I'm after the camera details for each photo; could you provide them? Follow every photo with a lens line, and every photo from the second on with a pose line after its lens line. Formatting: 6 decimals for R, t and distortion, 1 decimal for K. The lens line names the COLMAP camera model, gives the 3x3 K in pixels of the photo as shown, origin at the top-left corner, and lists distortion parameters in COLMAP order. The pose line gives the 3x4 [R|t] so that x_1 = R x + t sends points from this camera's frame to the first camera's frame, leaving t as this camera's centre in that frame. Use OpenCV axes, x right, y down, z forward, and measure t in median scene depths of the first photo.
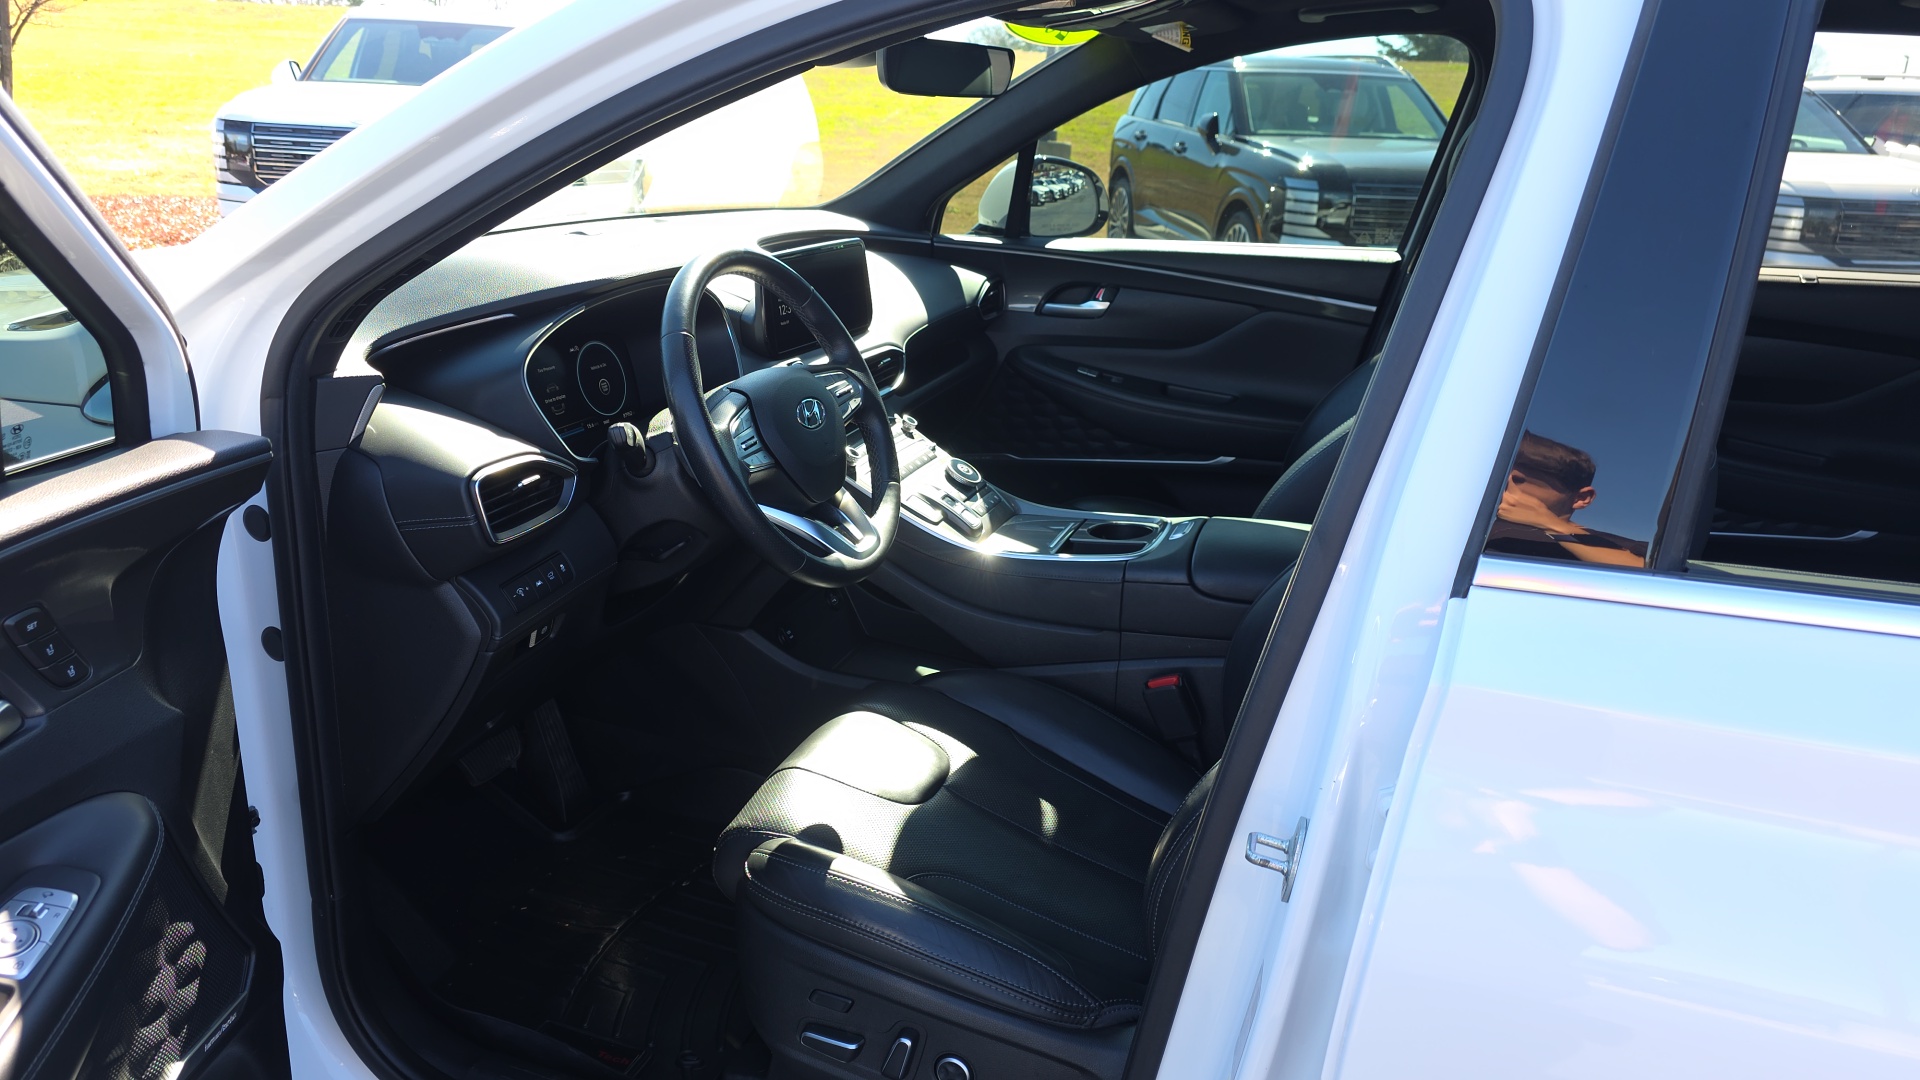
lens RADIAL K [[1269.7, 0, 960.0], [0, 1269.7, 540.0], [0, 0, 1]] dist [0.034860, -0.003158]
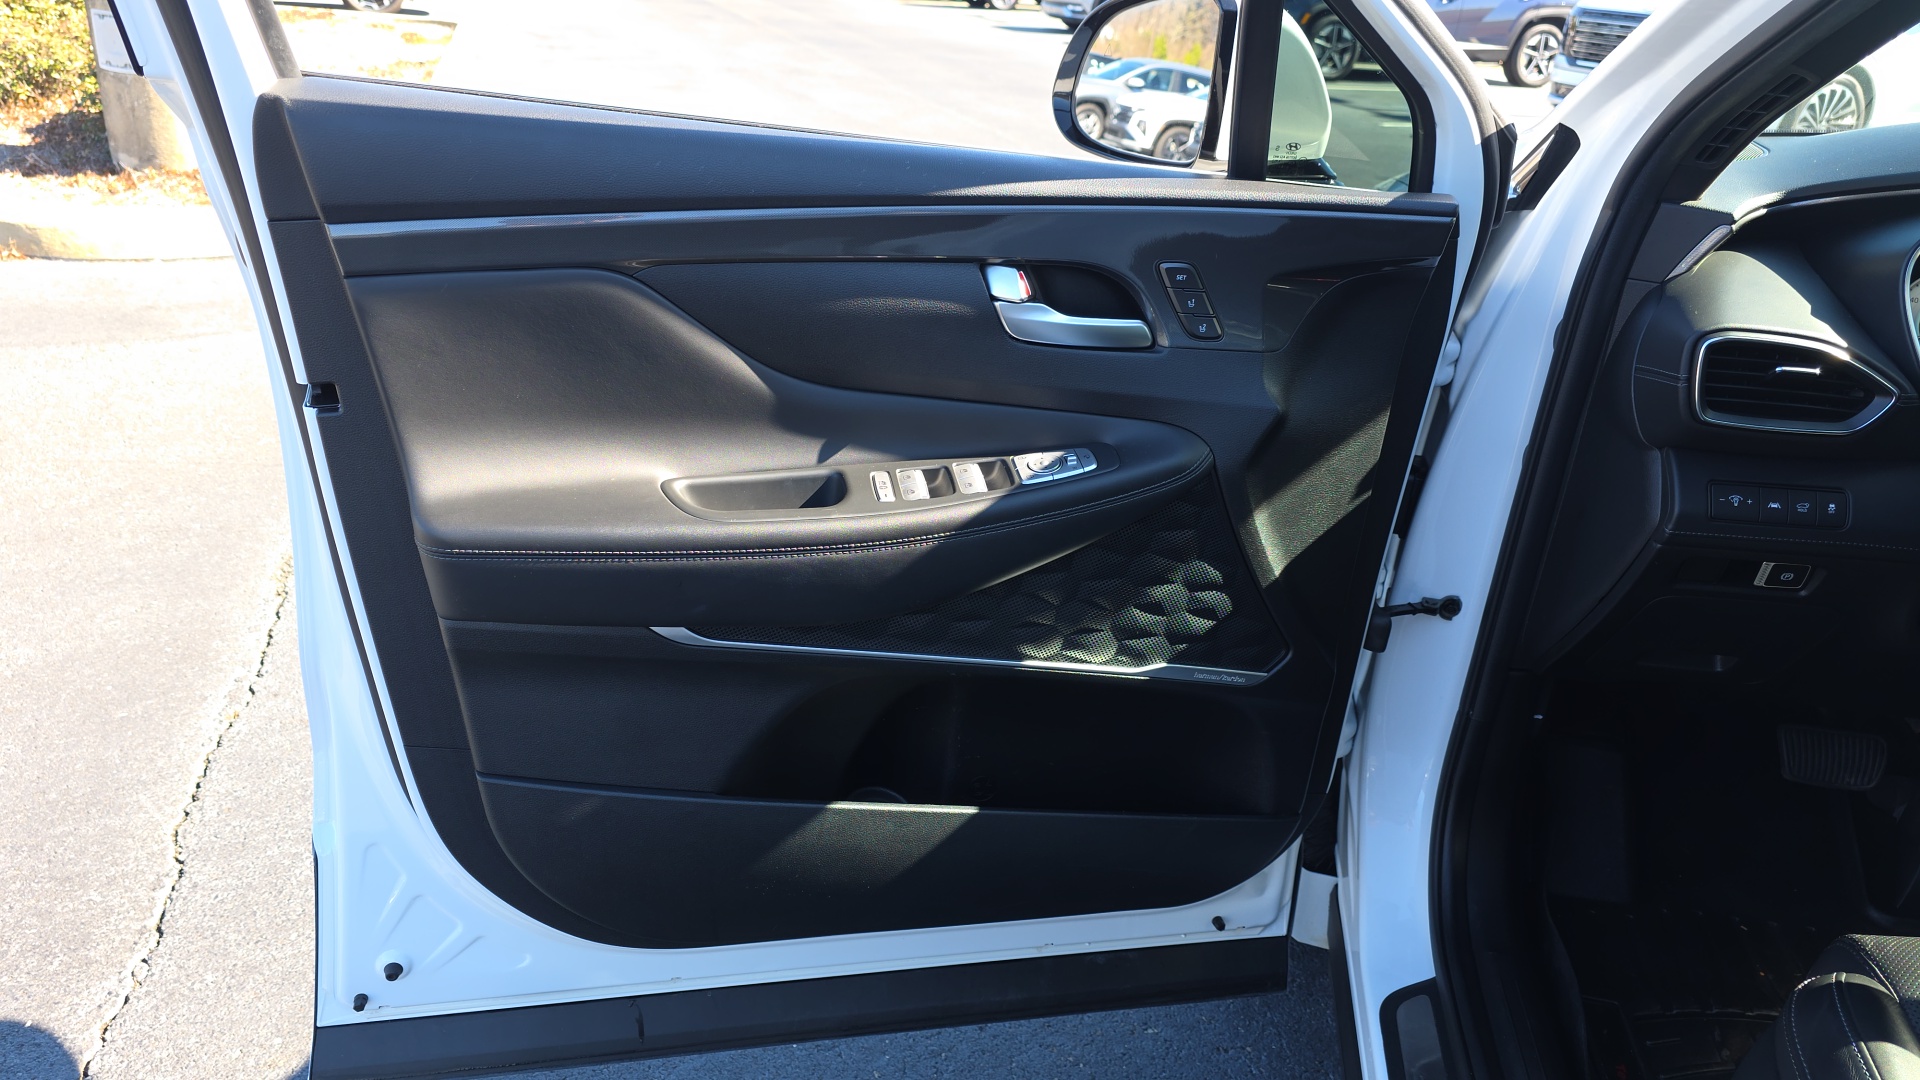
lens RADIAL K [[1269.7, 0, 960.0], [0, 1269.7, 540.0], [0, 0, 1]] dist [0.034860, -0.003158]
pose [[0.179834, 0.388137, -0.903886, 0.351317], [-0.364945, 0.879616, 0.305108, -0.007903], [0.913496, 0.274999, 0.299834, 0.320585]]
